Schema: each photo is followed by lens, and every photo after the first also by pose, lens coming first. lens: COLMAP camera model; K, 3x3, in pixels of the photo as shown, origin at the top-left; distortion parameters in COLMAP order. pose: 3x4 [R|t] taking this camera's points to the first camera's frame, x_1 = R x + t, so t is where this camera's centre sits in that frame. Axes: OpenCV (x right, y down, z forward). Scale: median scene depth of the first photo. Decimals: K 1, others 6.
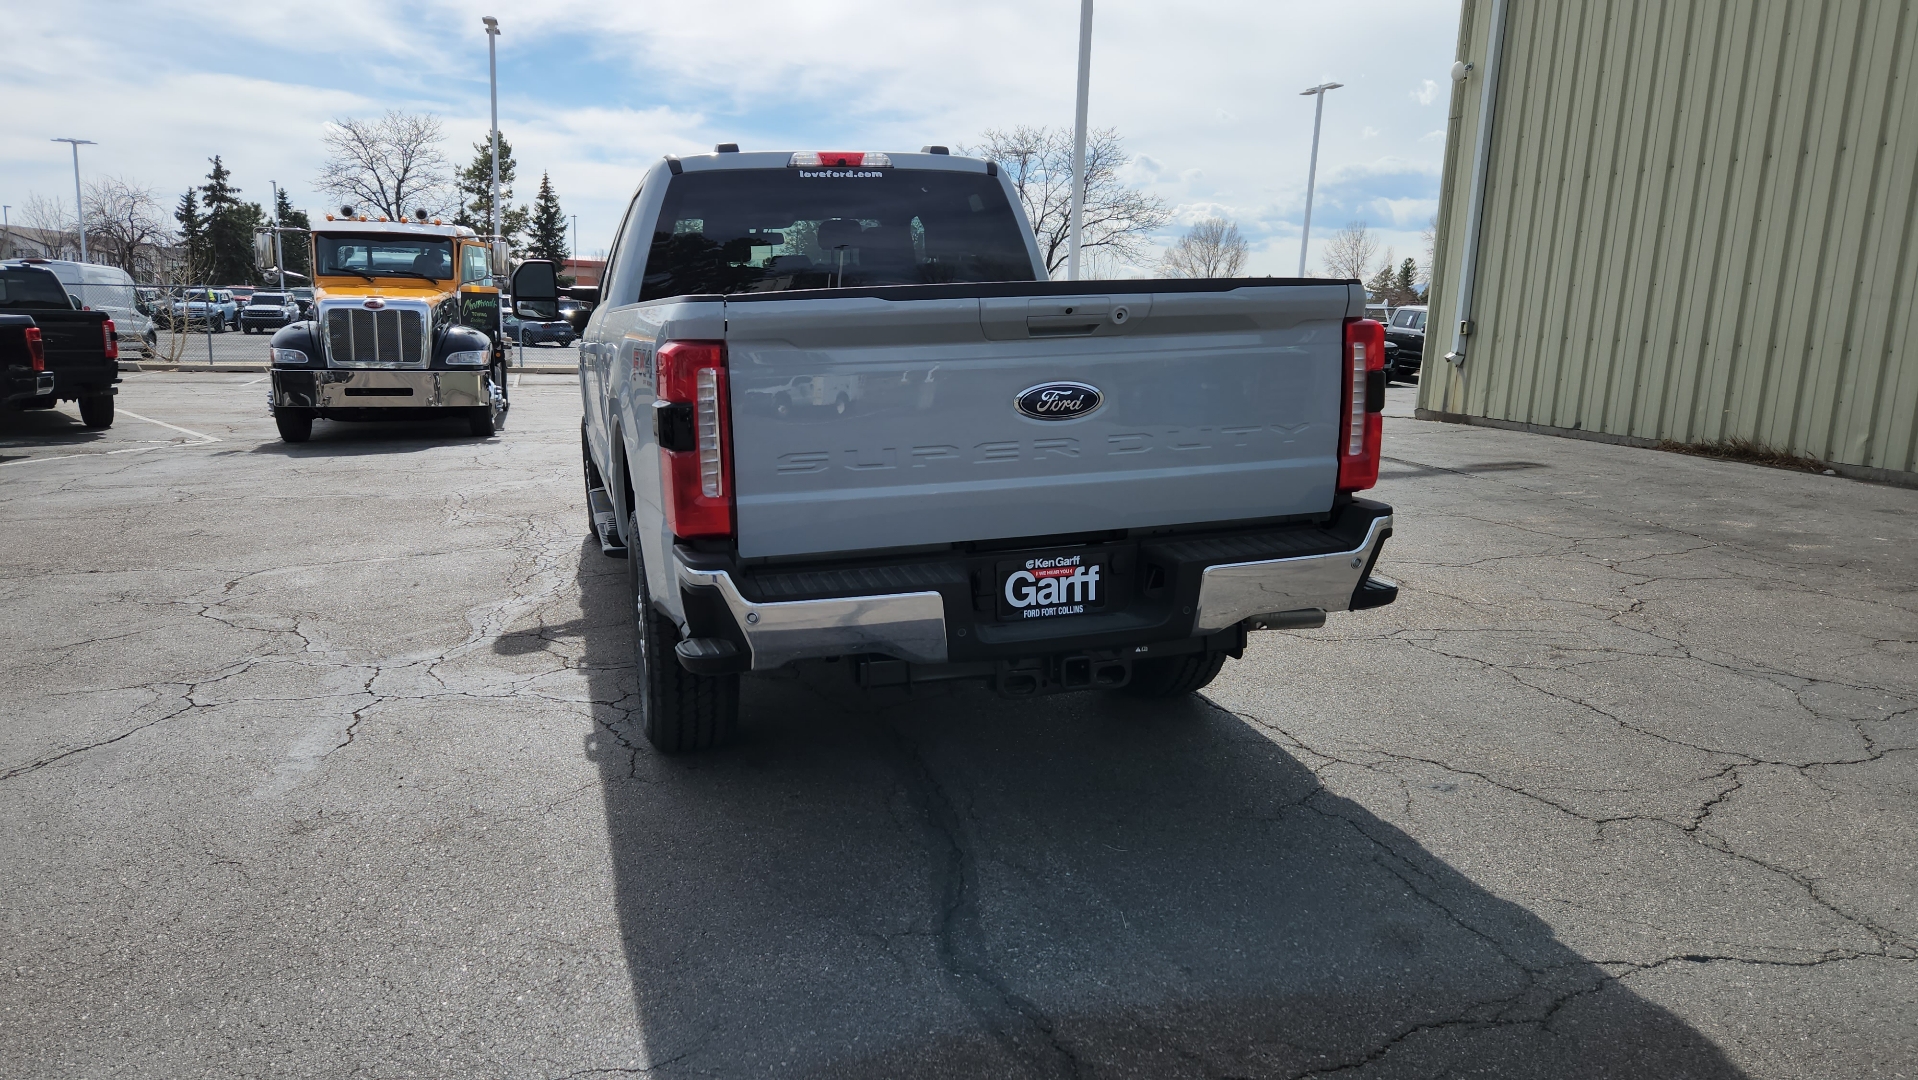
lens RADIAL K [[1275.9, 0, 894.2], [0, 1275.9, 527.6], [0, 0, 1]] dist [0.080242, -0.068035]
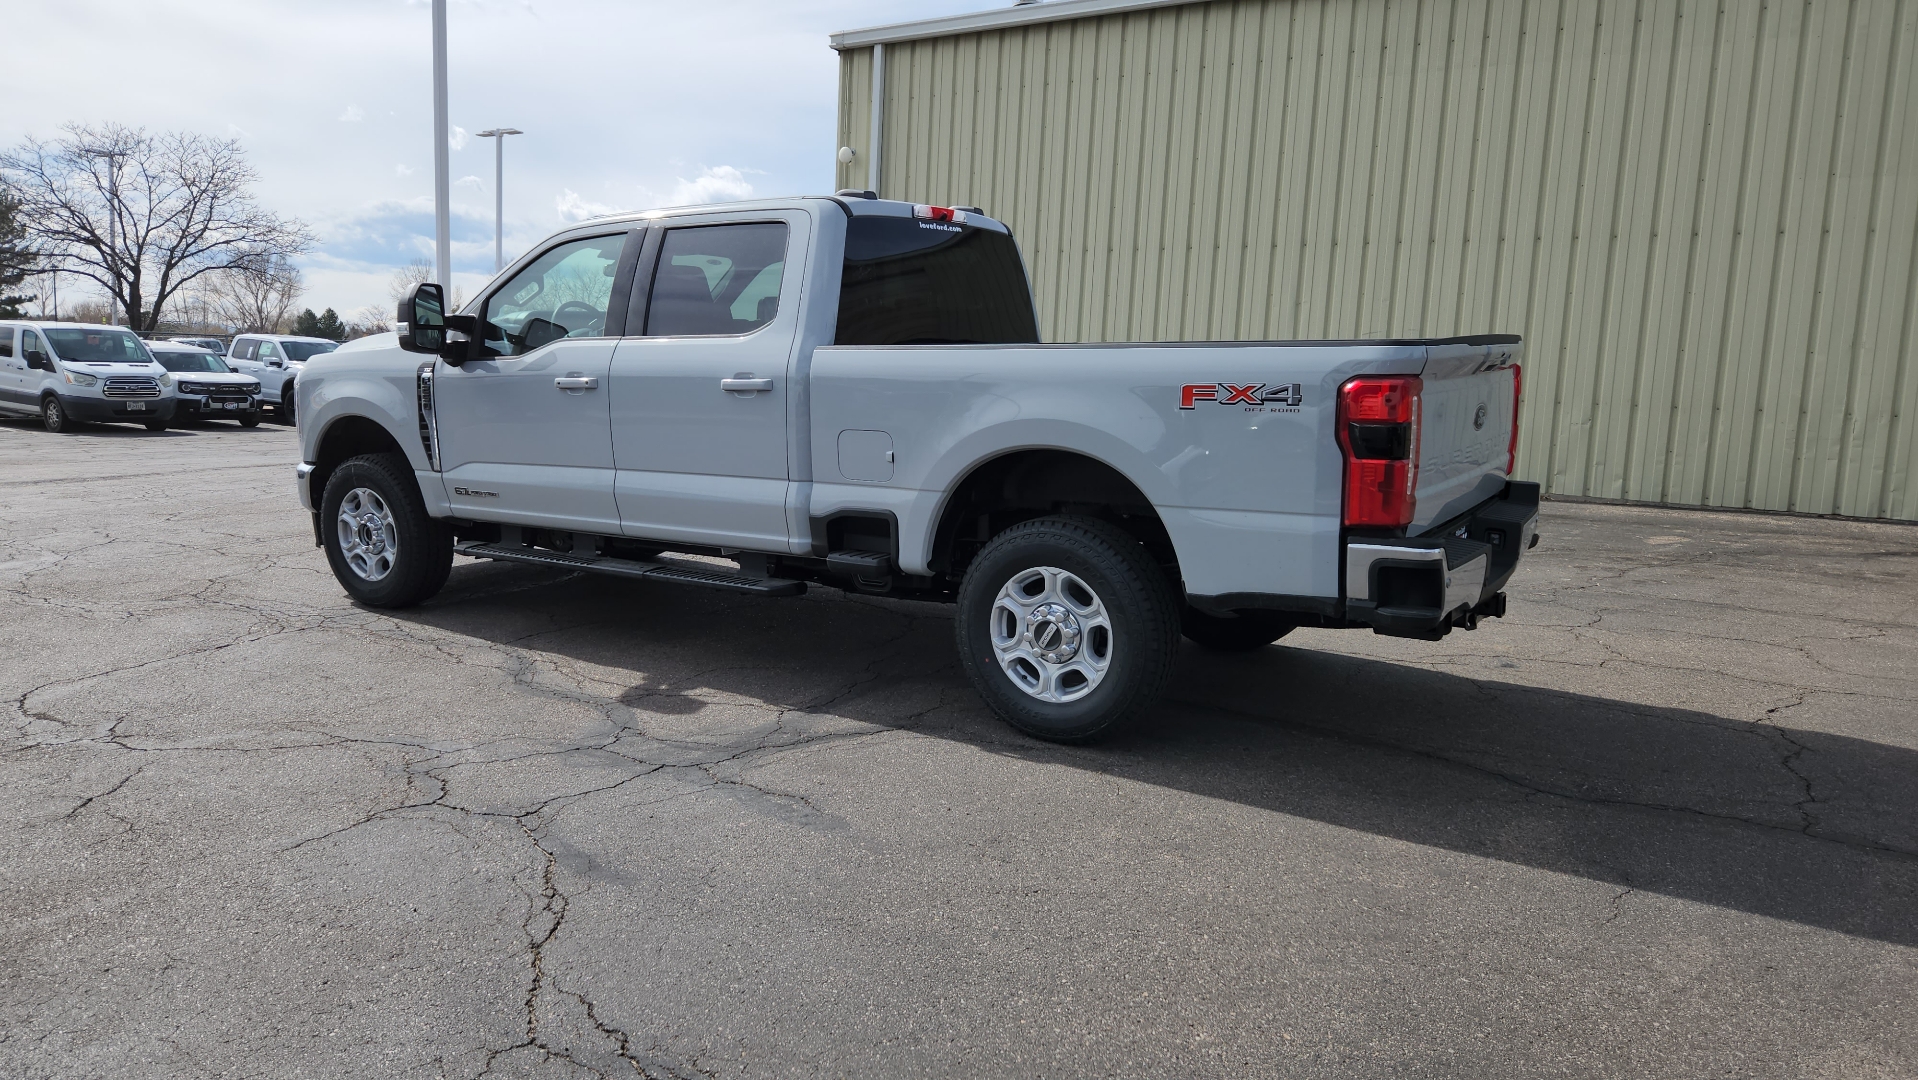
lens RADIAL K [[1290.6, 0, 905.4], [0, 1290.6, 525.0], [0, 0, 1]] dist [0.078504, -0.070848]
pose [[0.763715, -0.070599, 0.641681, -0.696402], [0.091181, 0.995834, 0.001043, -0.020744], [-0.639082, 0.057713, 0.766971, 0.157030]]
